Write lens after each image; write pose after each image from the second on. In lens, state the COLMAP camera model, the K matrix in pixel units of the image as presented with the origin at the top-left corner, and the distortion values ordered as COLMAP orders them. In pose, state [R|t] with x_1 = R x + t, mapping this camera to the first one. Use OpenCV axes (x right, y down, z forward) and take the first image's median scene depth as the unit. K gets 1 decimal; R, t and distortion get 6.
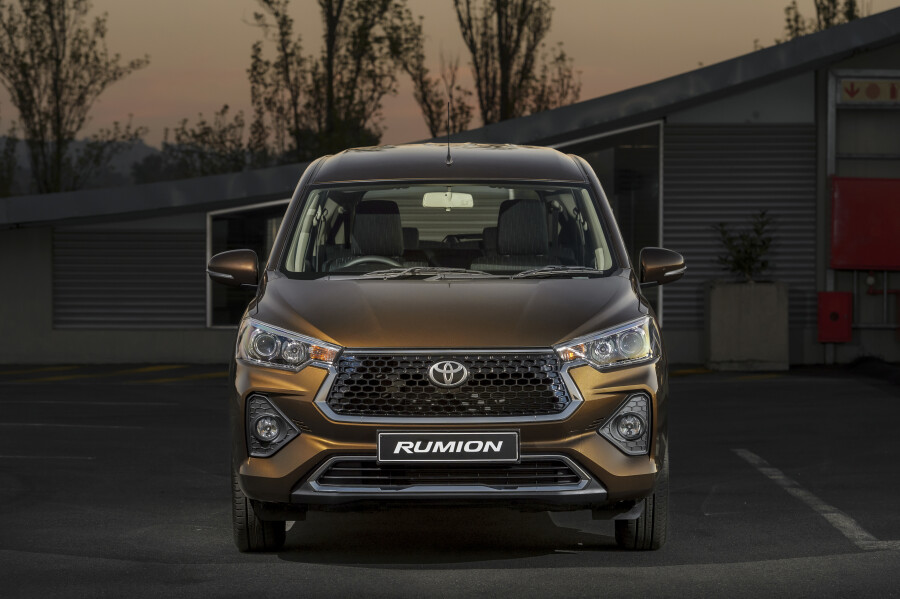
lens RADIAL K [[2794.8, 0, 451.4], [0, 2794.8, 295.7], [0, 0, 1]] dist [0.186250, 0.000000]
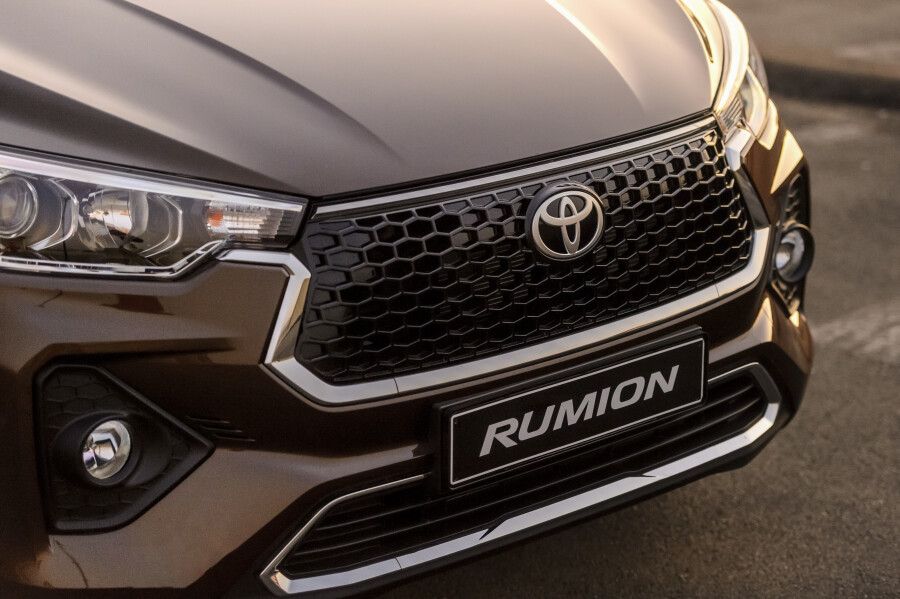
lens RADIAL K [[2538.7, 0, 450.7], [0, 2538.7, 299.4], [0, 0, 1]] dist [0.064899, 0.000000]
pose [[0.747212, -0.198030, 0.634396, -0.046478], [0.037687, 0.965663, 0.257048, -0.010324], [-0.663517, -0.168161, 0.729018, 0.147961]]
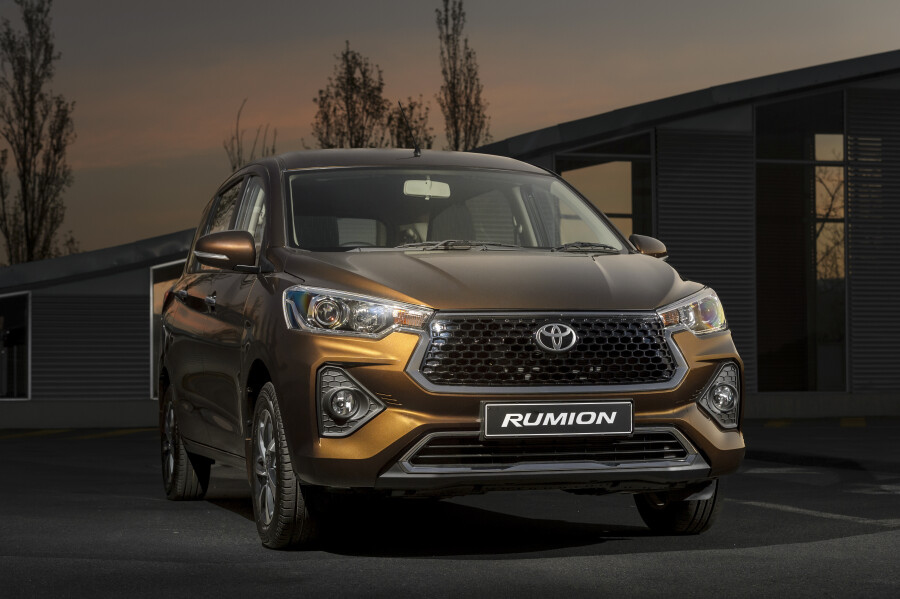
lens RADIAL K [[1781.6, 0, 450.2], [0, 1781.6, 307.6], [0, 0, 1]] dist [-0.065152, 0.000000]
pose [[0.960672, 0.004834, 0.277642, -0.037734], [0.012478, 0.998087, -0.060553, 0.010288], [-0.277403, 0.061636, 0.958774, 0.090525]]
